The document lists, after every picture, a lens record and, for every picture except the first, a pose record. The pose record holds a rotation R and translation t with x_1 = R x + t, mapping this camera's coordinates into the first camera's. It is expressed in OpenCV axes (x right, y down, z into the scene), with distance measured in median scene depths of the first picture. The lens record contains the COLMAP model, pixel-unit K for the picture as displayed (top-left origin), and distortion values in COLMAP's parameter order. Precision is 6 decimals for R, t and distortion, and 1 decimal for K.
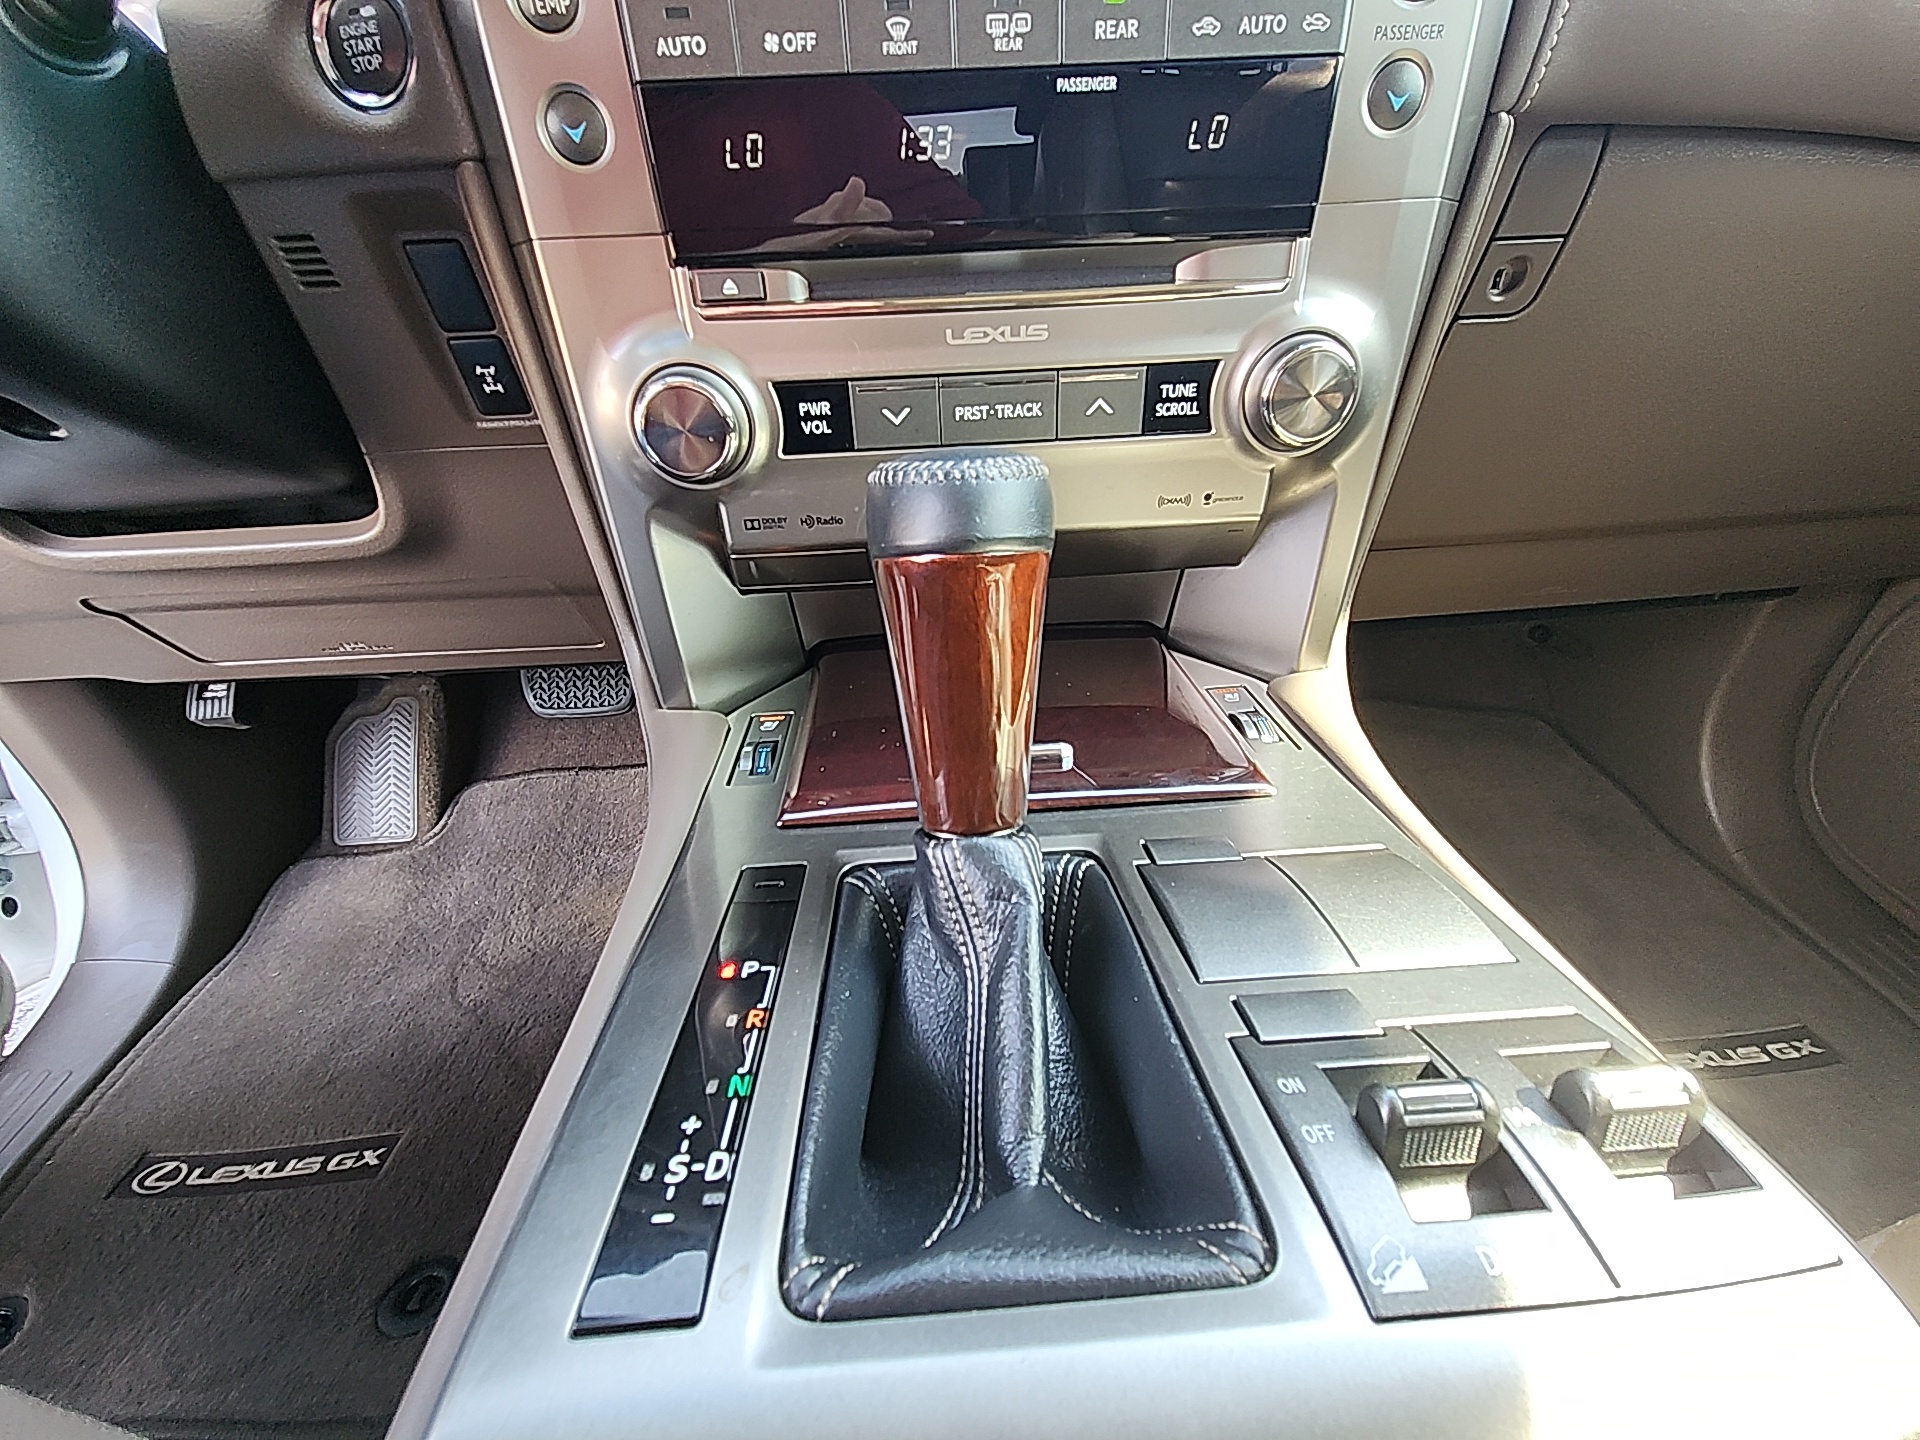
lens RADIAL K [[786.8, 0, 951.5], [0, 786.8, 719.7], [0, 0, 1]] dist [-0.000077, -0.000962]
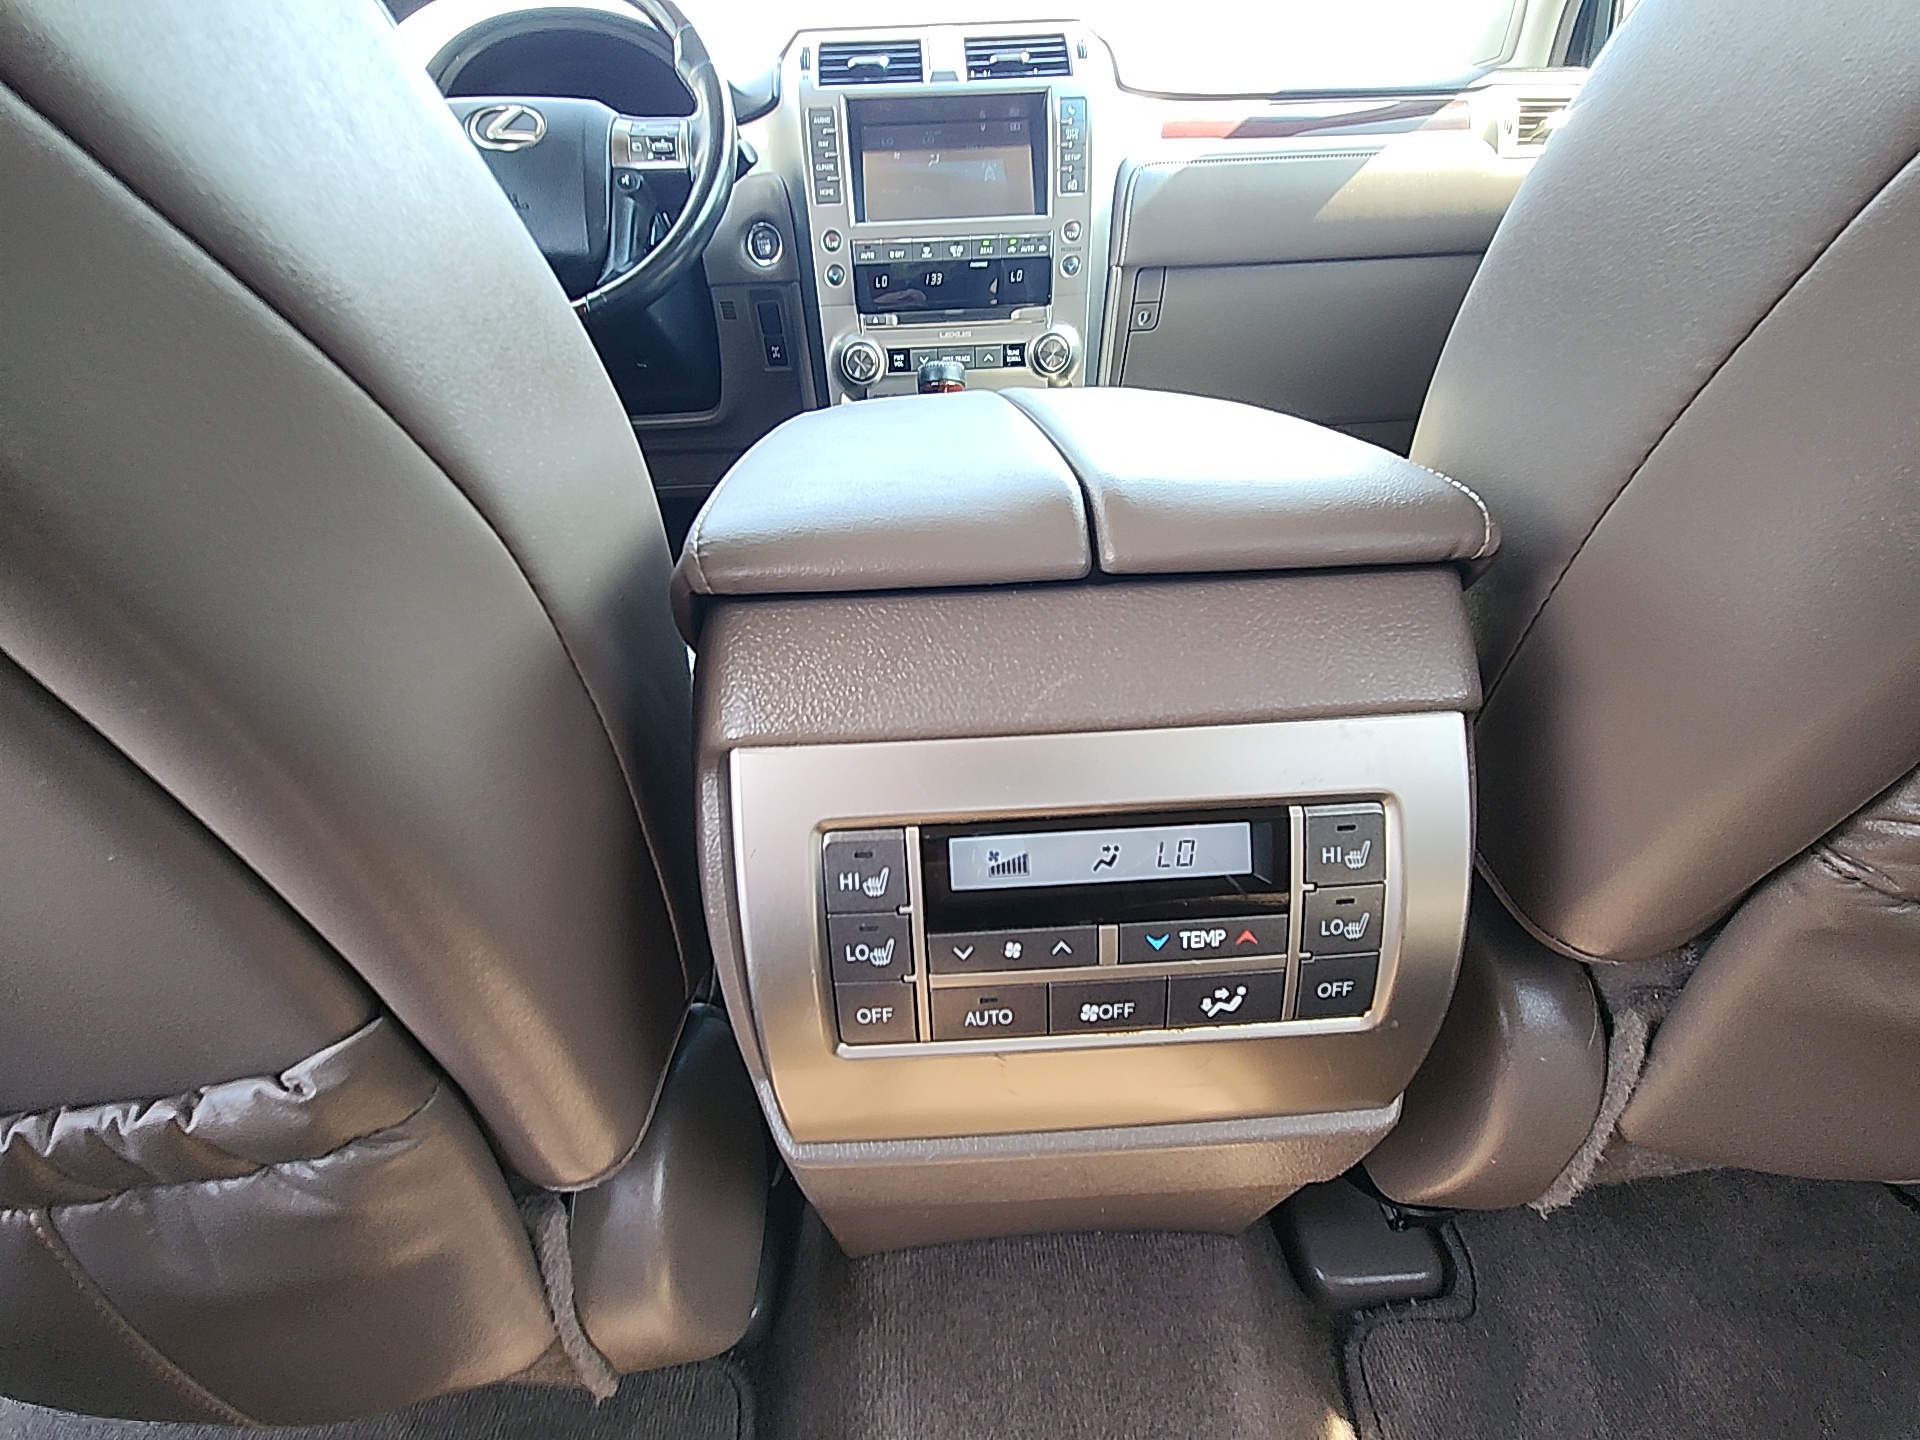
lens RADIAL K [[786.8, 0, 954.4], [0, 786.8, 720.9], [0, 0, 1]] dist [-0.000077, -0.000962]
pose [[0.999891, 0.008902, -0.011756, 0.103614], [-0.009150, 0.999732, -0.021250, 1.155766], [0.011564, 0.021355, 0.999705, -2.178199]]
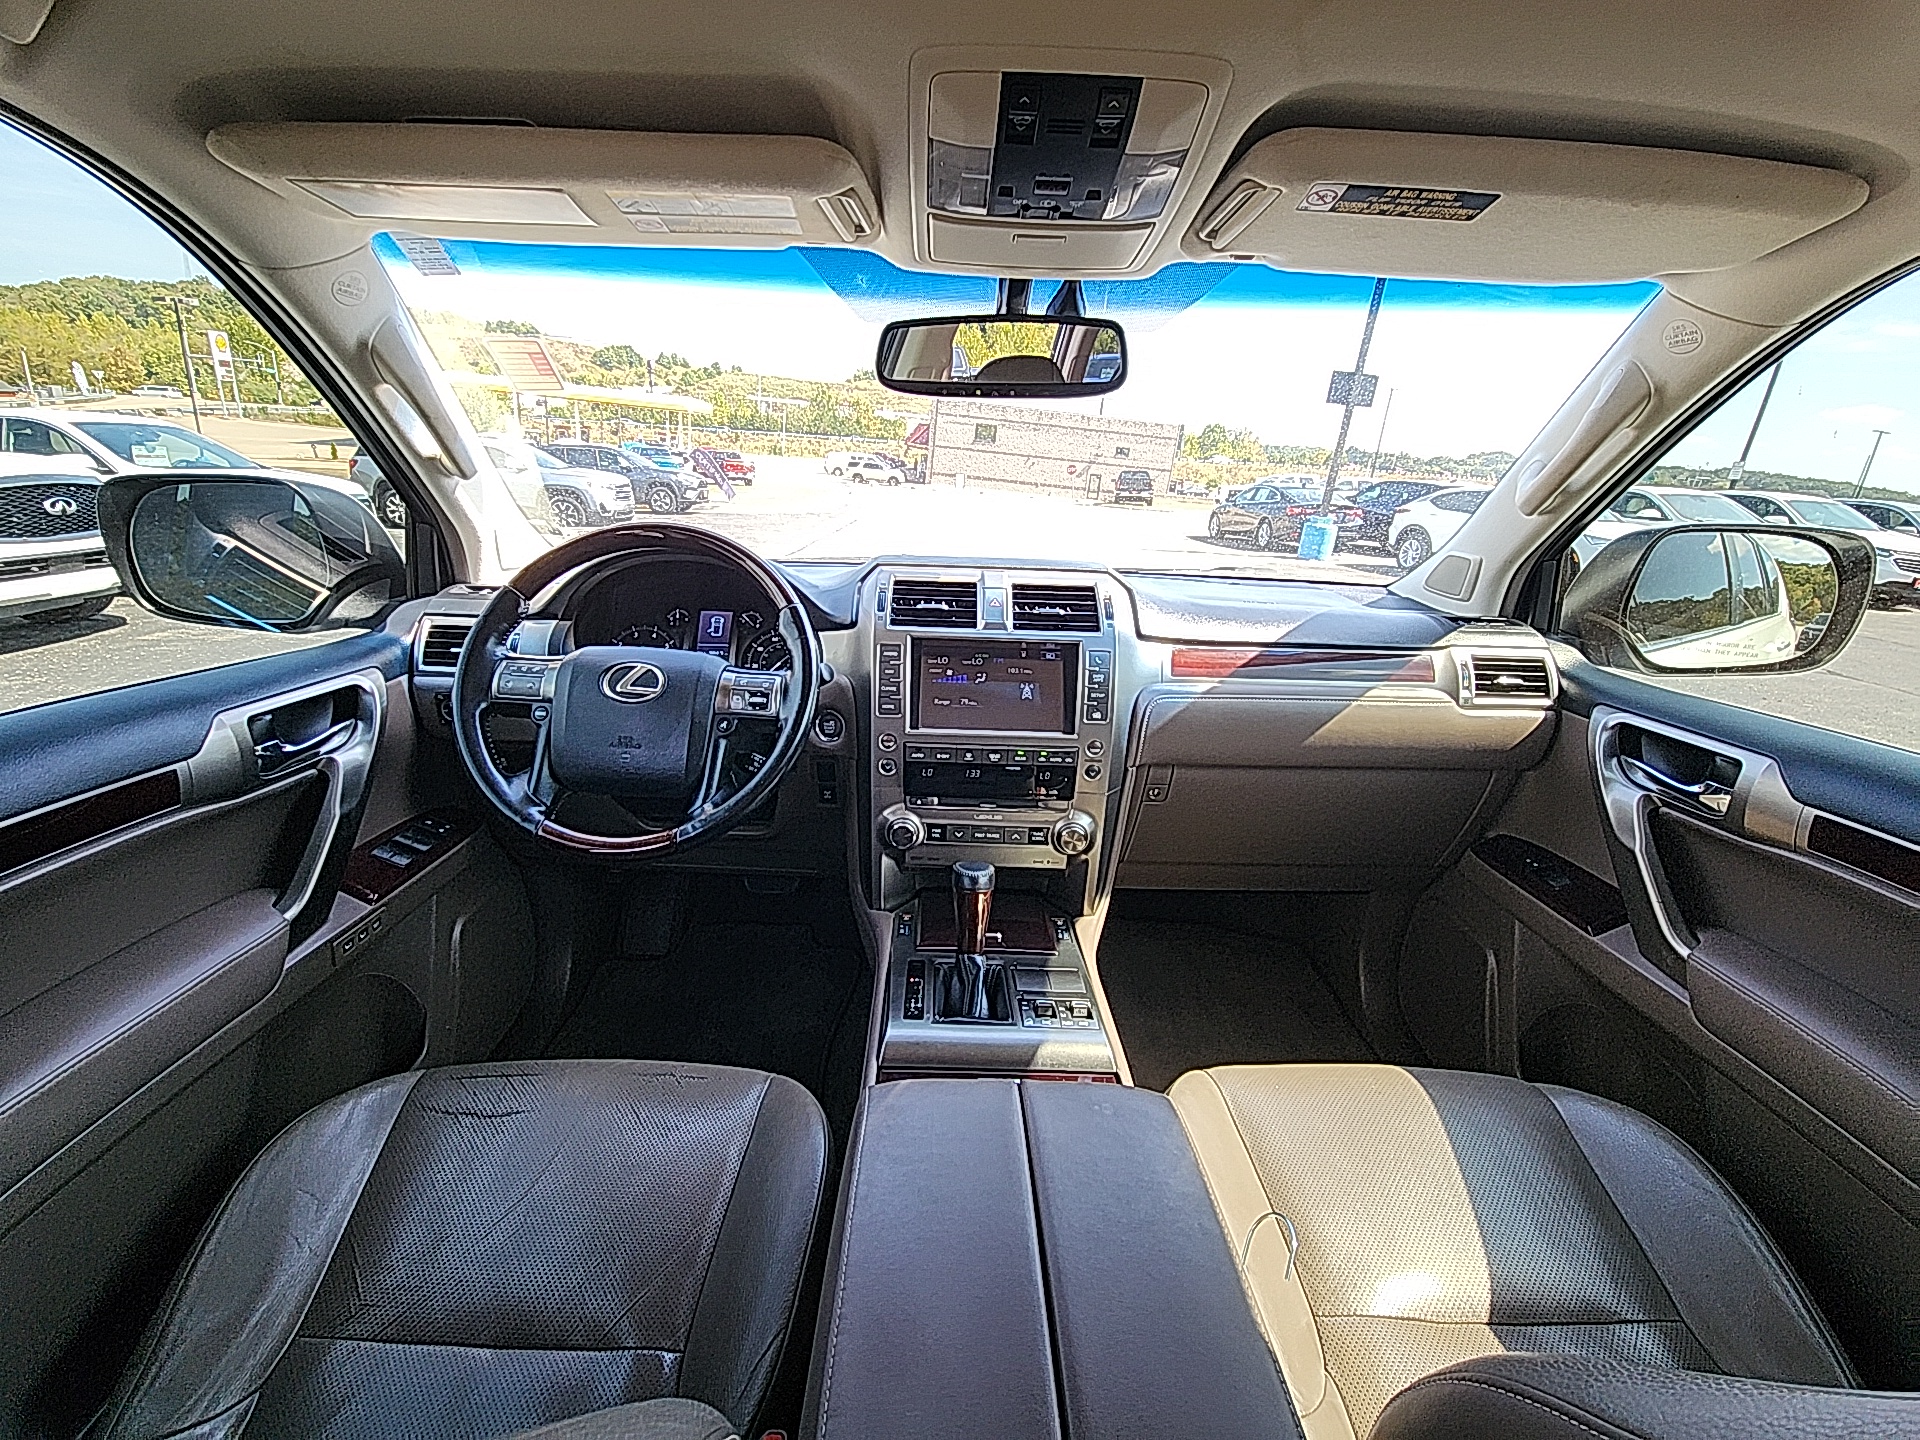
lens RADIAL K [[786.8, 0, 950.7], [0, 786.8, 702.1], [0, 0, 1]] dist [-0.000077, -0.000962]
pose [[0.996011, 0.086079, -0.023506, -0.076037], [-0.089184, 0.968895, -0.230846, -0.141464], [0.002904, 0.232021, 0.972706, -2.672644]]
